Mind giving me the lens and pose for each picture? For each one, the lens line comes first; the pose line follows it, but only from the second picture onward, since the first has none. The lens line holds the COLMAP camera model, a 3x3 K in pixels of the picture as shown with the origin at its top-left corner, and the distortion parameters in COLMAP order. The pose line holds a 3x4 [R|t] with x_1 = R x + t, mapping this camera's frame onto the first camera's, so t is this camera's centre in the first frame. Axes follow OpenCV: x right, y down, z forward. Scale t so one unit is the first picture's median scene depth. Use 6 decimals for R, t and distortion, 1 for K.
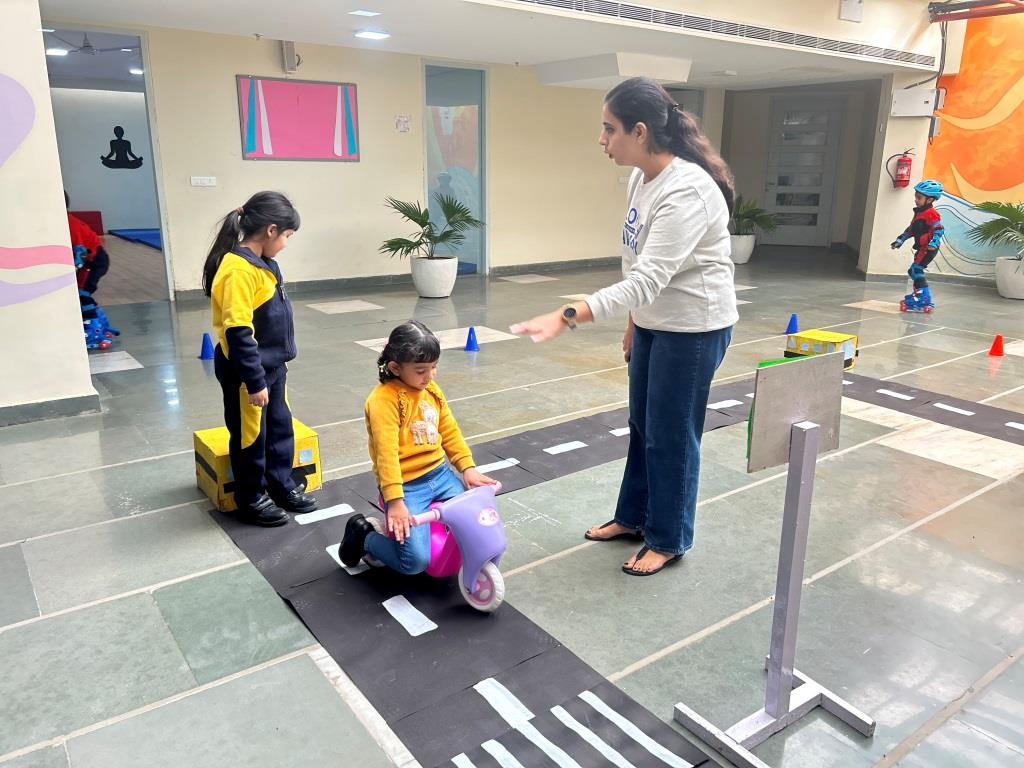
lens RADIAL K [[772.9, 0, 514.1], [0, 772.9, 383.7], [0, 0, 1]] dist [-0.002733, -0.008628]
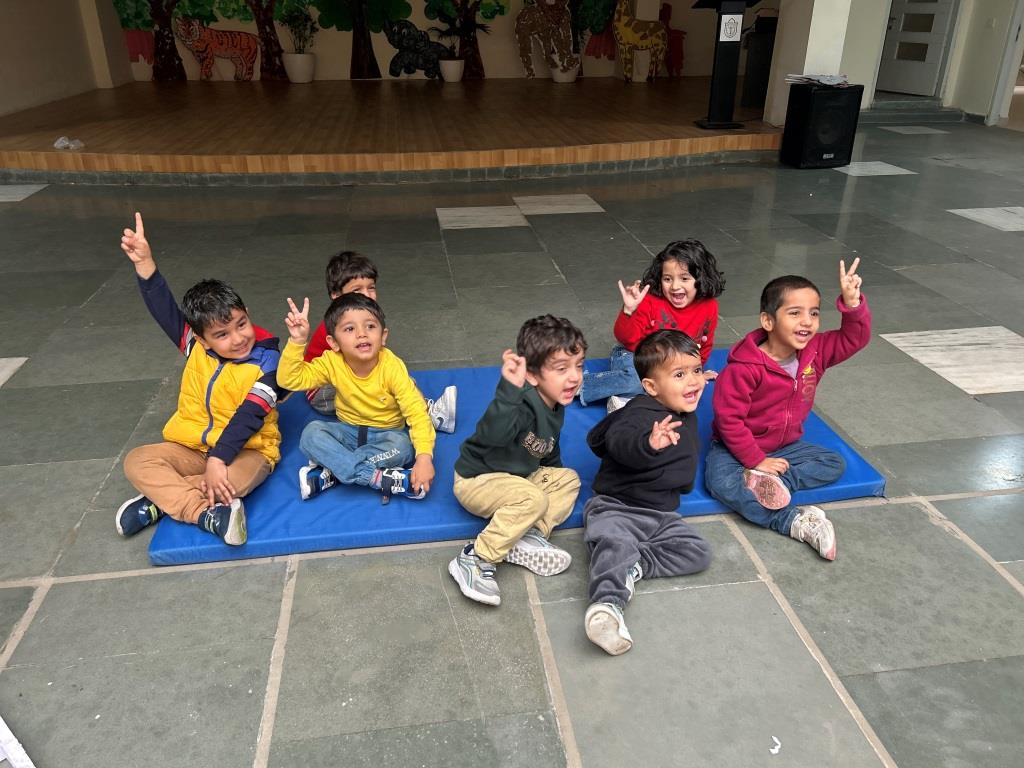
lens RADIAL K [[772.9, 0, 511.4], [0, 772.9, 383.3], [0, 0, 1]] dist [-0.002733, -0.008628]
pose [[-0.479810, 0.377594, -0.791963, 0.072027], [-0.239540, 0.811982, 0.532264, -0.053580], [0.844040, 0.445092, -0.299148, 0.196329]]
